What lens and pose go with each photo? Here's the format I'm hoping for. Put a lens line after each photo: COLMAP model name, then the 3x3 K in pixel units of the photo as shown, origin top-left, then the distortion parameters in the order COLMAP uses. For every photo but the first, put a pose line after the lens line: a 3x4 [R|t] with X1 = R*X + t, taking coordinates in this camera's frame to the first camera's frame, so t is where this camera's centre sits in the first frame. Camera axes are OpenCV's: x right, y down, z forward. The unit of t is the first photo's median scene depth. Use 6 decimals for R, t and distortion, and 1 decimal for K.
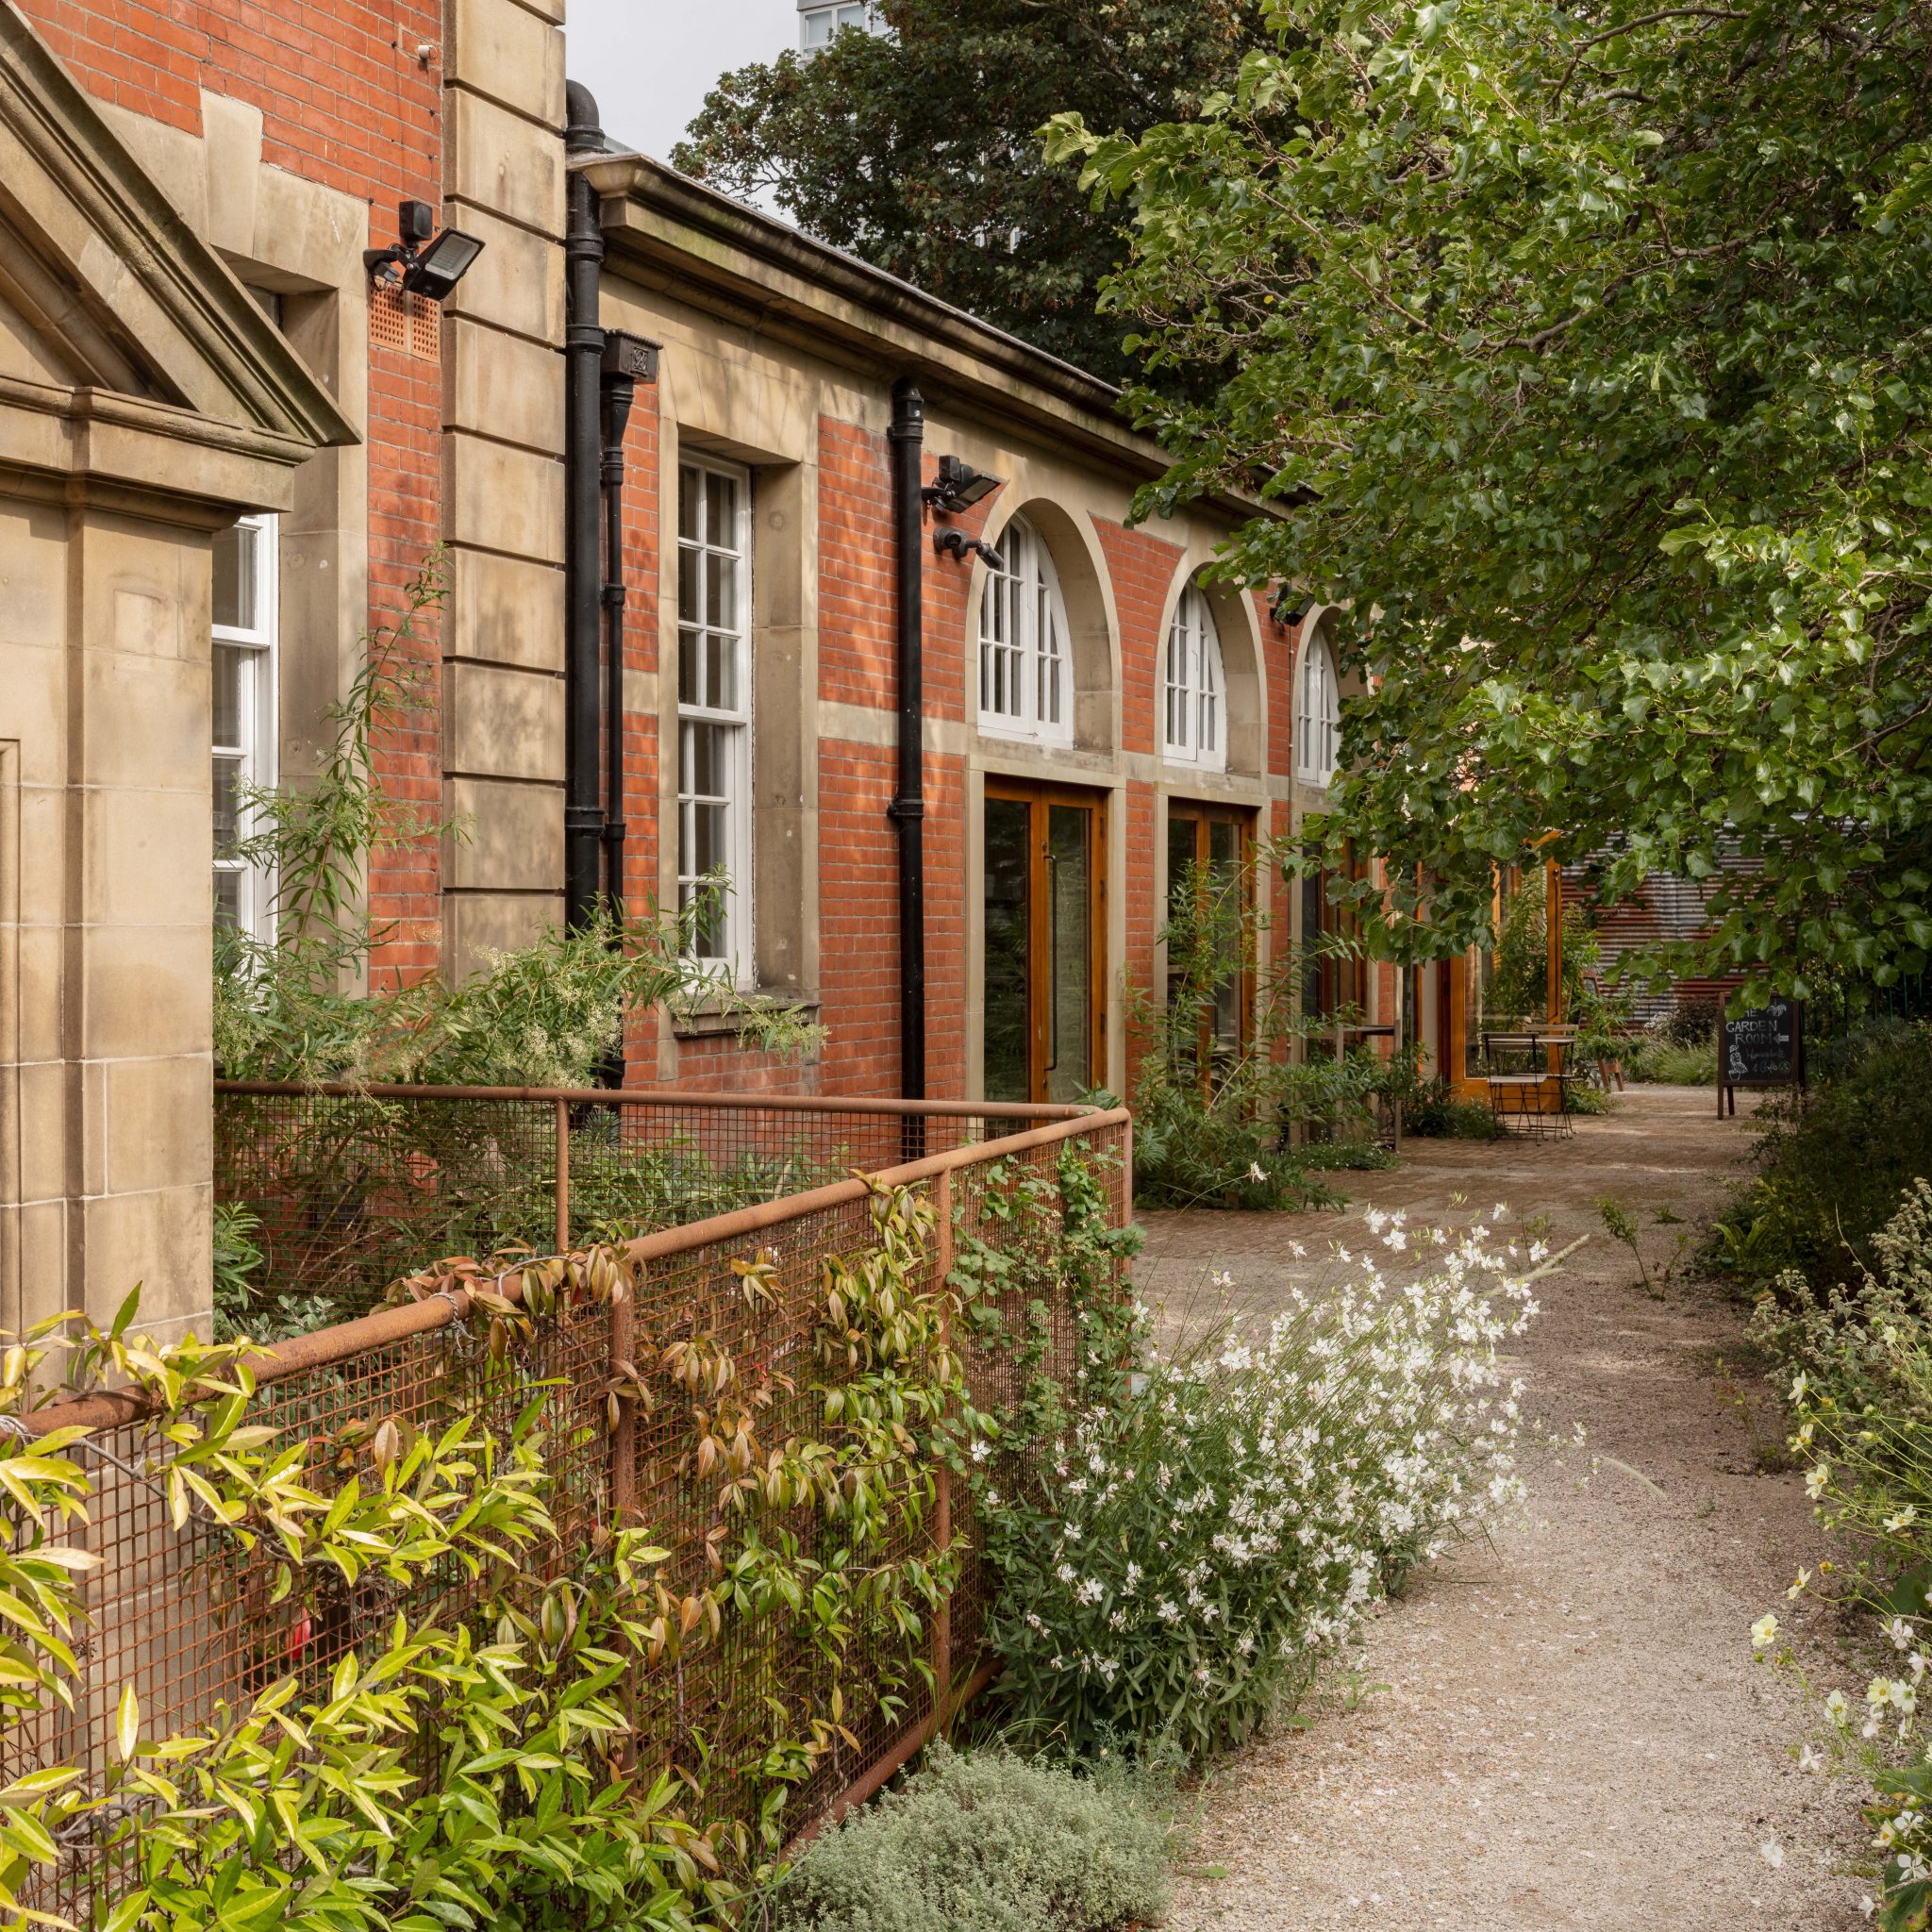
lens RADIAL K [[2796.1, 0, 966.8], [0, 2796.1, 1006.7], [0, 0, 1]] dist [-0.032875, -0.028282]
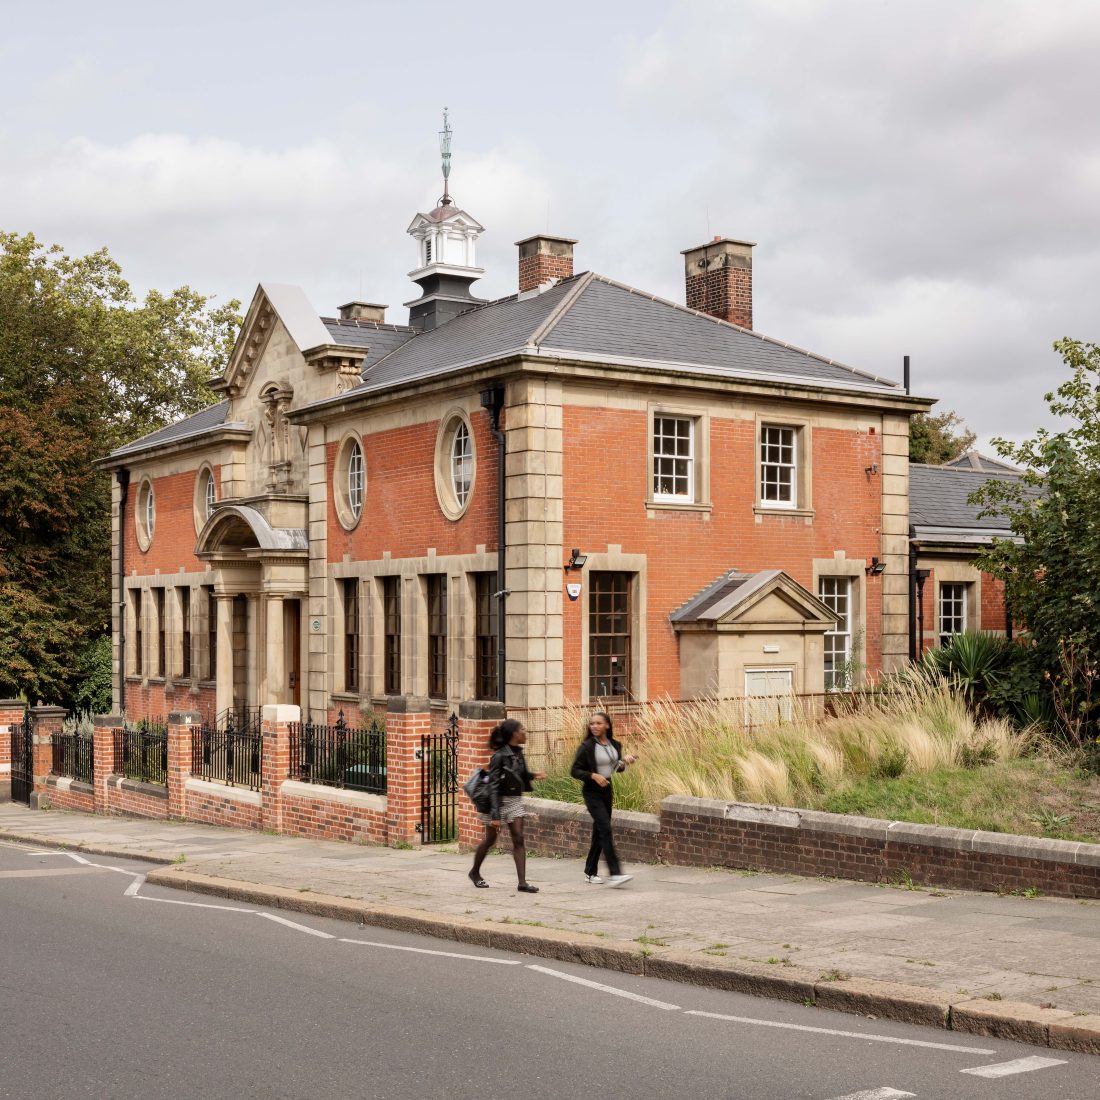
lens RADIAL K [[1592.0, 0, 550.5], [0, 1592.0, 573.2], [0, 0, 1]] dist [-0.032875, -0.028282]
pose [[0.840087, -0.019351, -0.542106, 1.019256], [-0.014080, 0.998249, -0.057453, -0.052741], [0.542269, 0.055899, 0.838344, -2.128602]]
